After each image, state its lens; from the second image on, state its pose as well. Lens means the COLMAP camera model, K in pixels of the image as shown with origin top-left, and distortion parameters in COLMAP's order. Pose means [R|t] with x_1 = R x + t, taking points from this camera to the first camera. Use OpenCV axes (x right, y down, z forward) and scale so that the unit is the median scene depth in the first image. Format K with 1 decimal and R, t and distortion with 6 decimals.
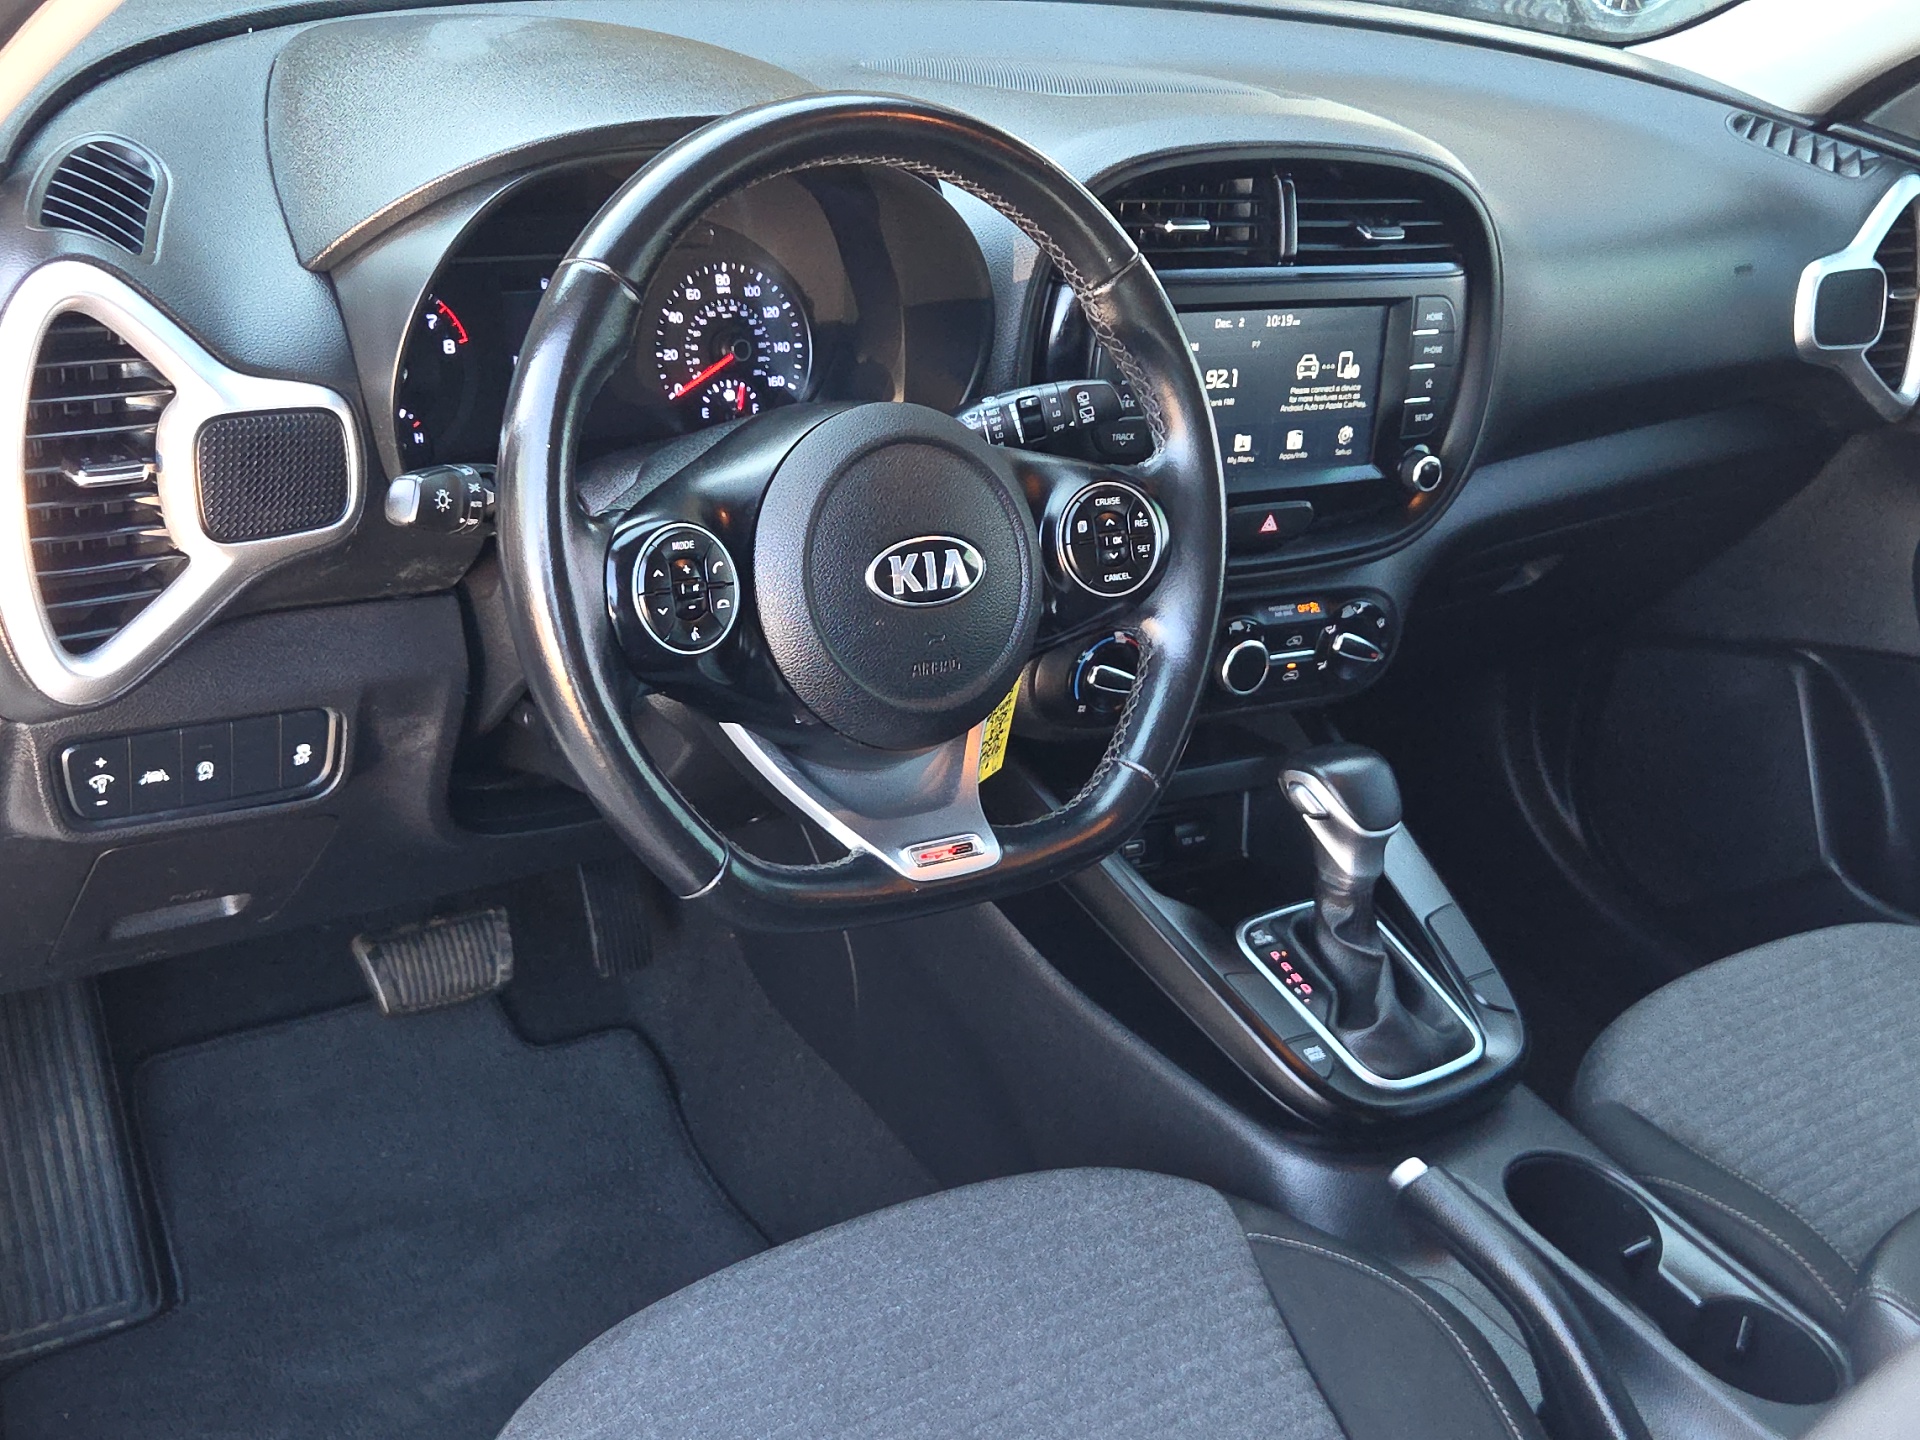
lens RADIAL K [[2250.1, 0, 957.9], [0, 2250.1, 711.6], [0, 0, 1]] dist [0.064361, 0.000000]
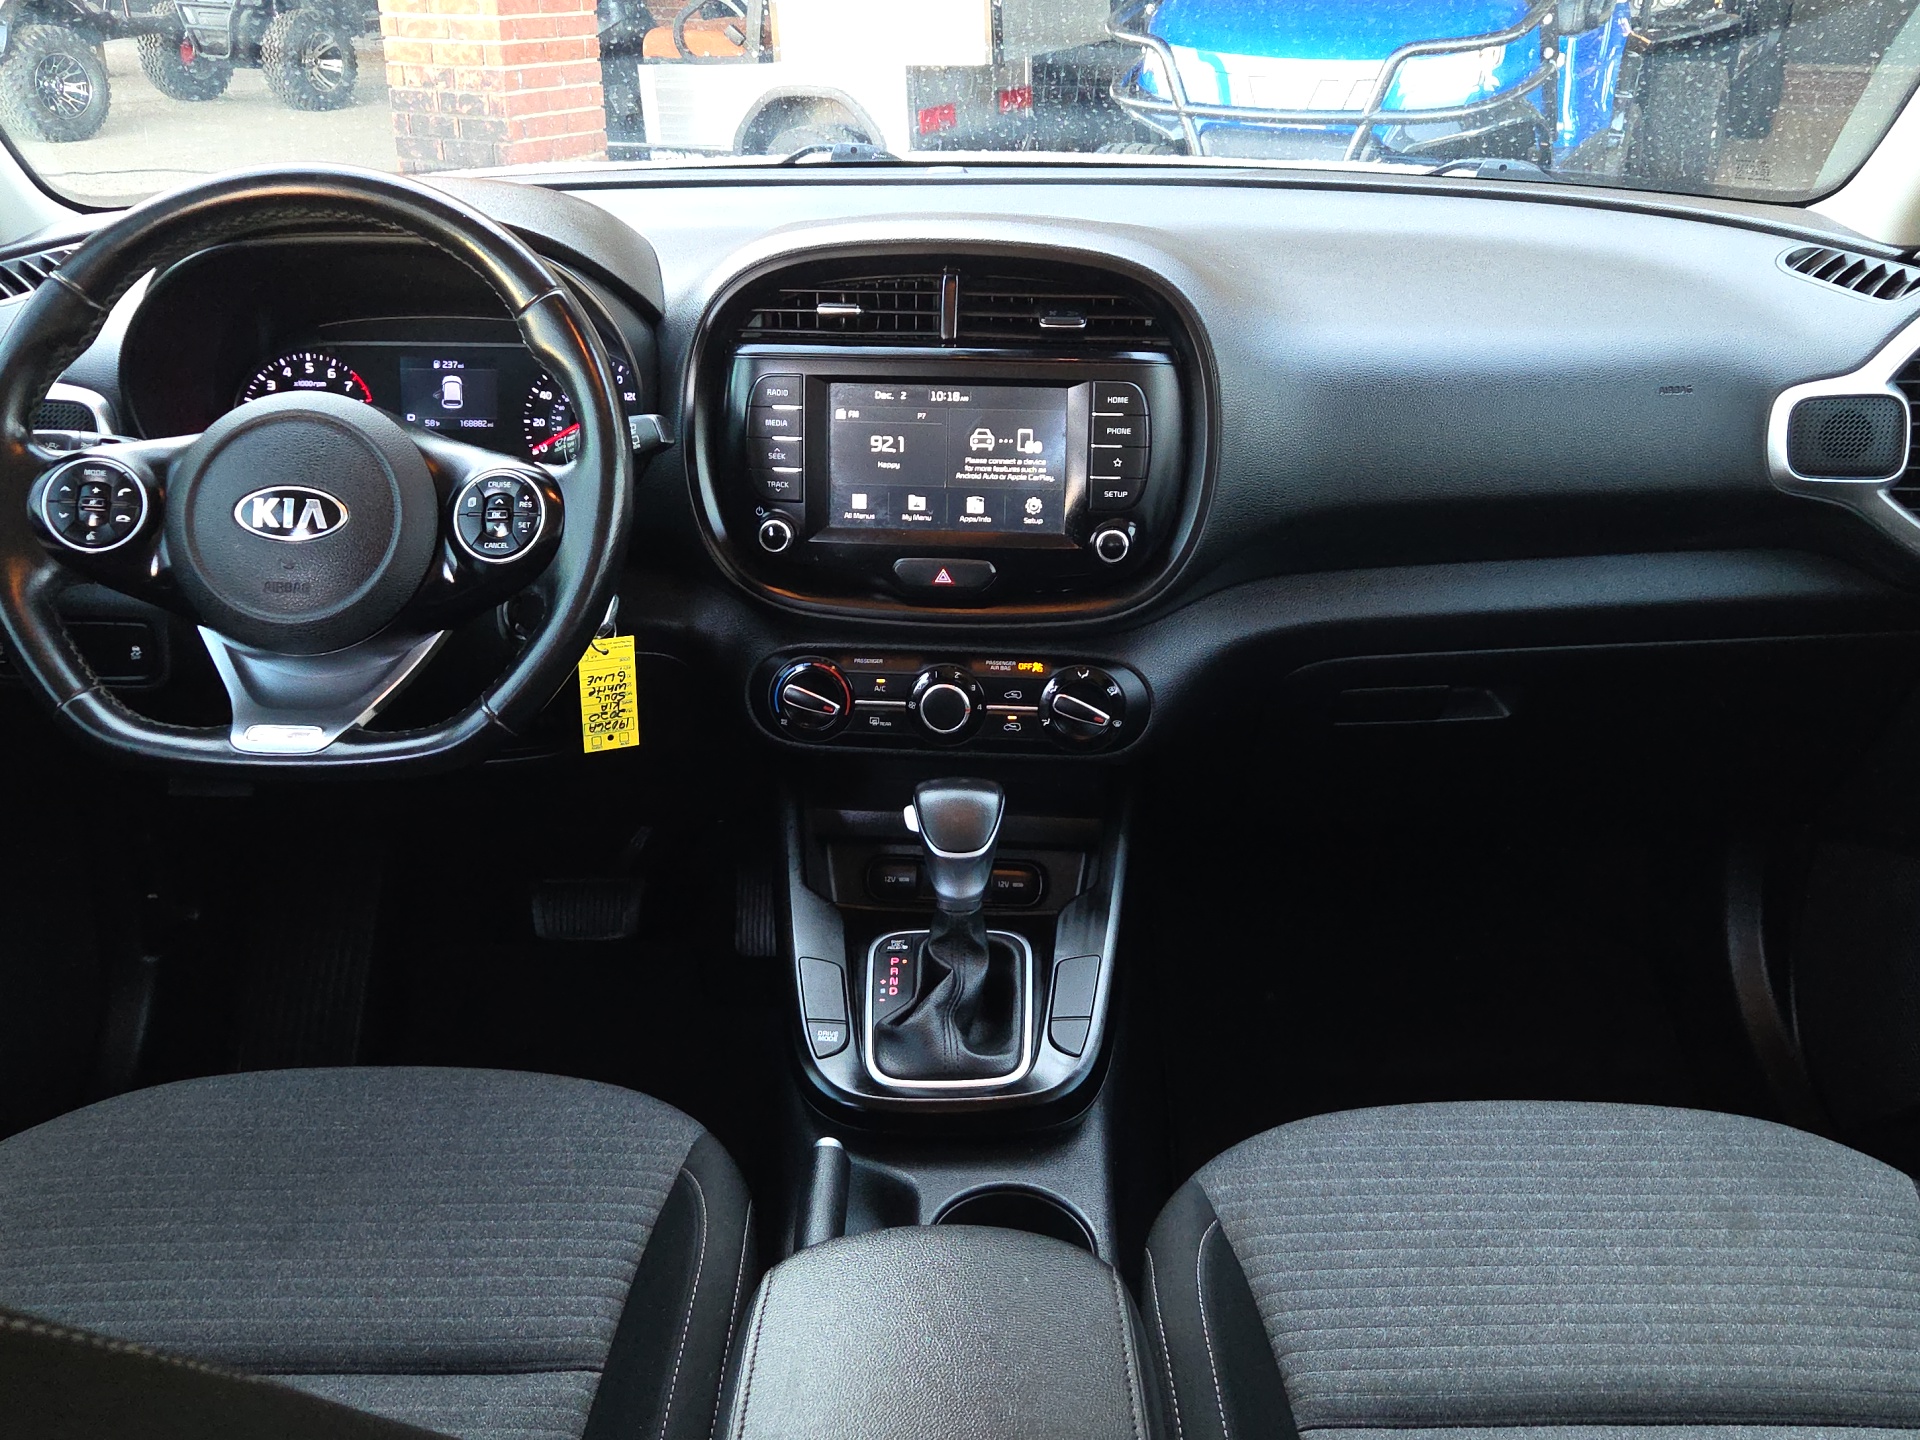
lens RADIAL K [[1792.0, 0, 966.3], [0, 1792.0, 701.5], [0, 0, 1]] dist [0.061893, 0.000000]
pose [[0.802638, 0.078577, -0.591268, 0.707697], [-0.158590, 0.983718, -0.084552, 0.054100], [0.574997, 0.161634, 0.802031, 0.307606]]
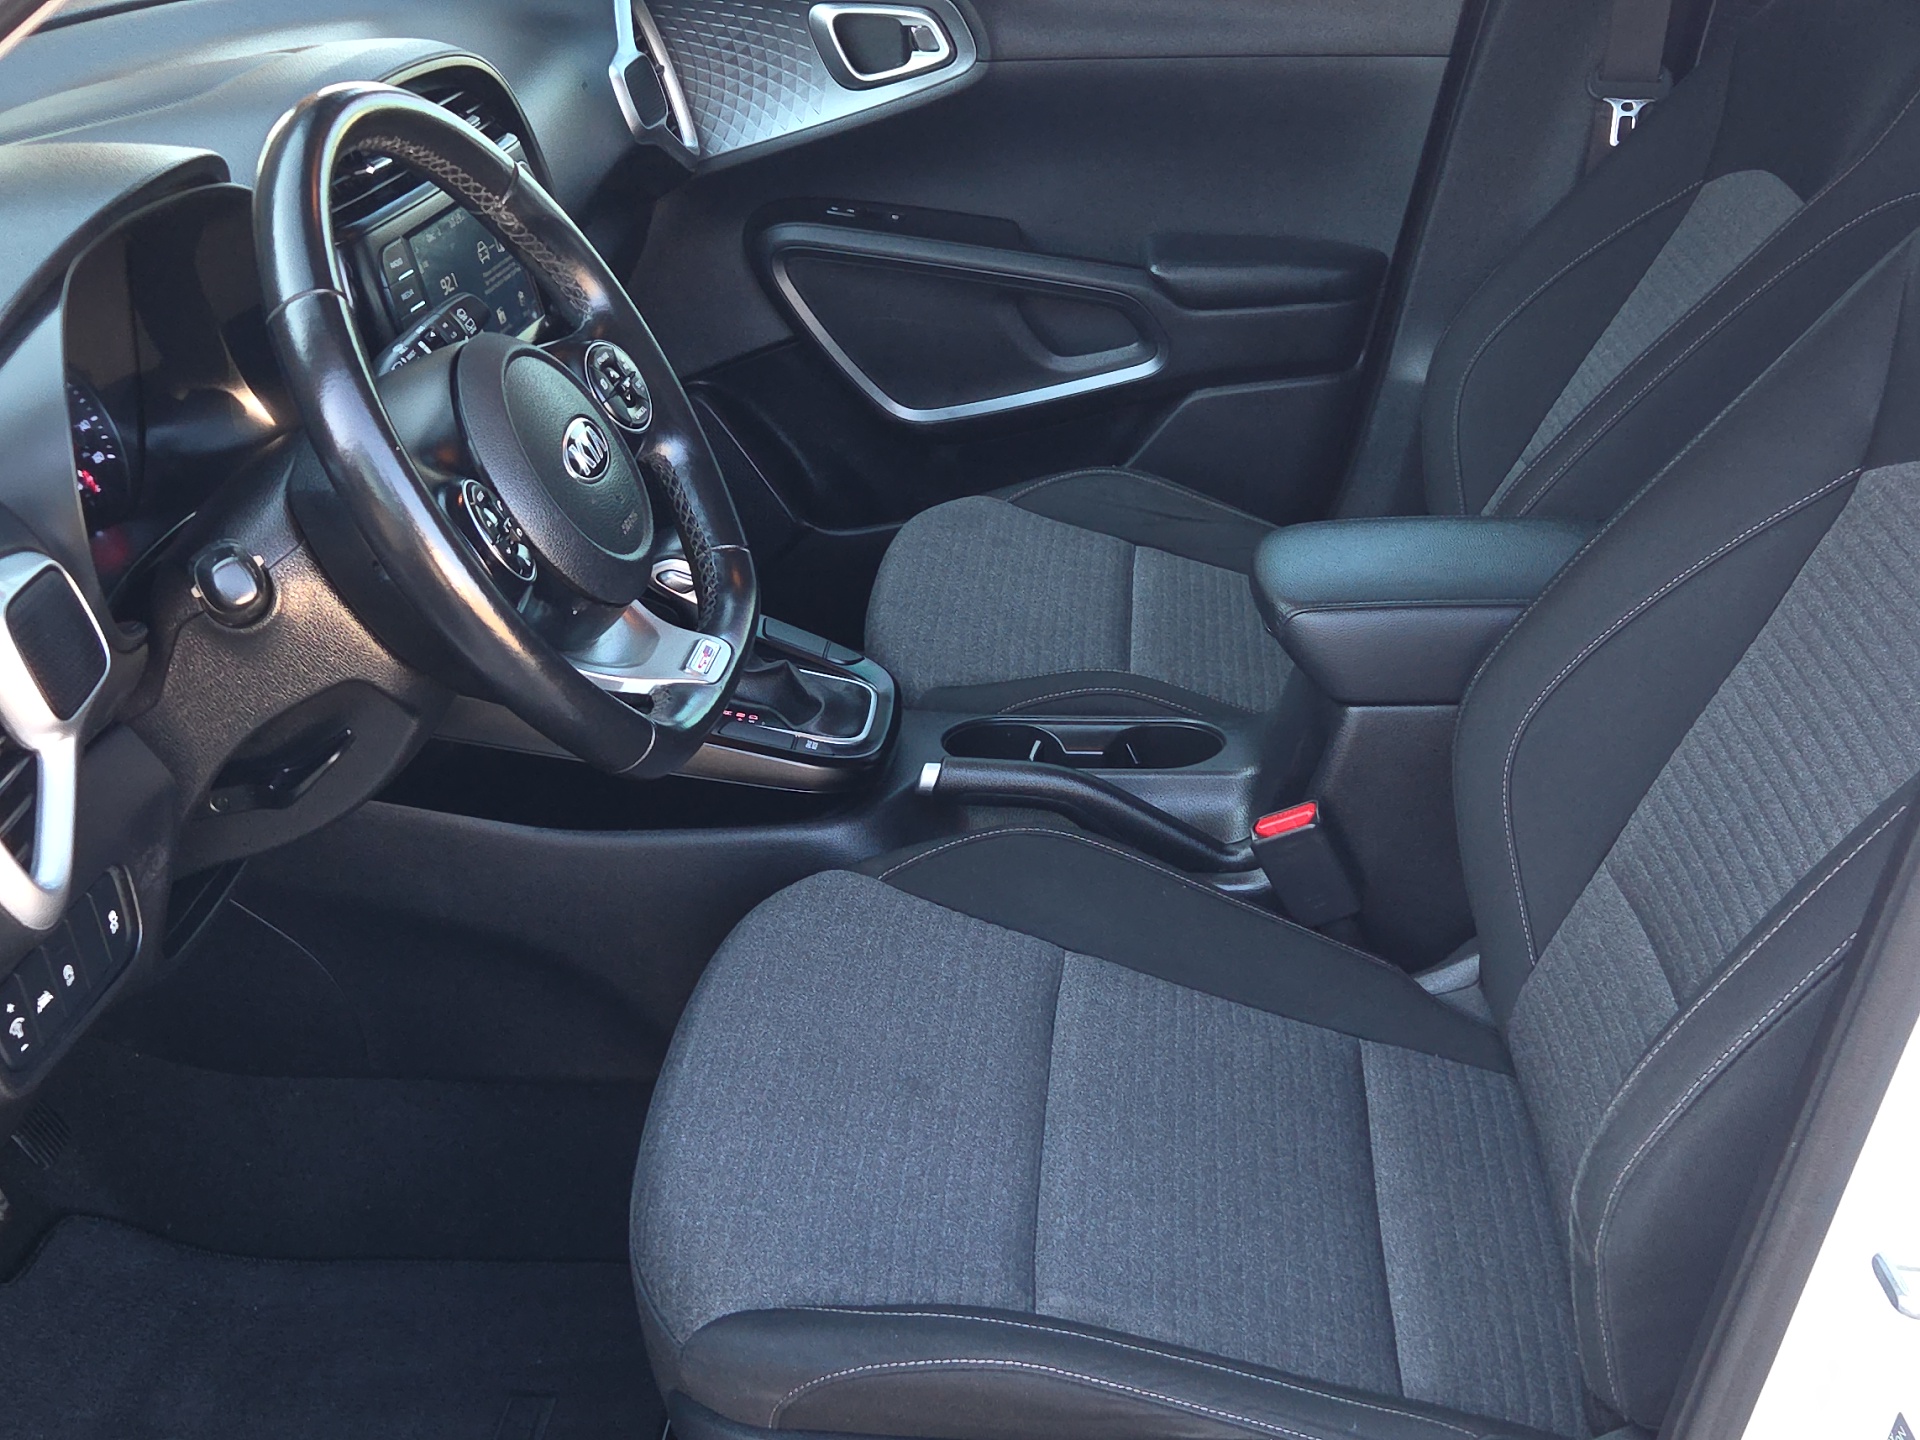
lens RADIAL K [[2250.1, 0, 964.6], [0, 2250.1, 734.0], [0, 0, 1]] dist [0.064361, 0.000000]
pose [[0.642953, -0.502766, 0.577788, -0.488152], [0.484211, 0.851323, 0.201961, -0.059766], [-0.593423, 0.149920, 0.790805, -0.017245]]
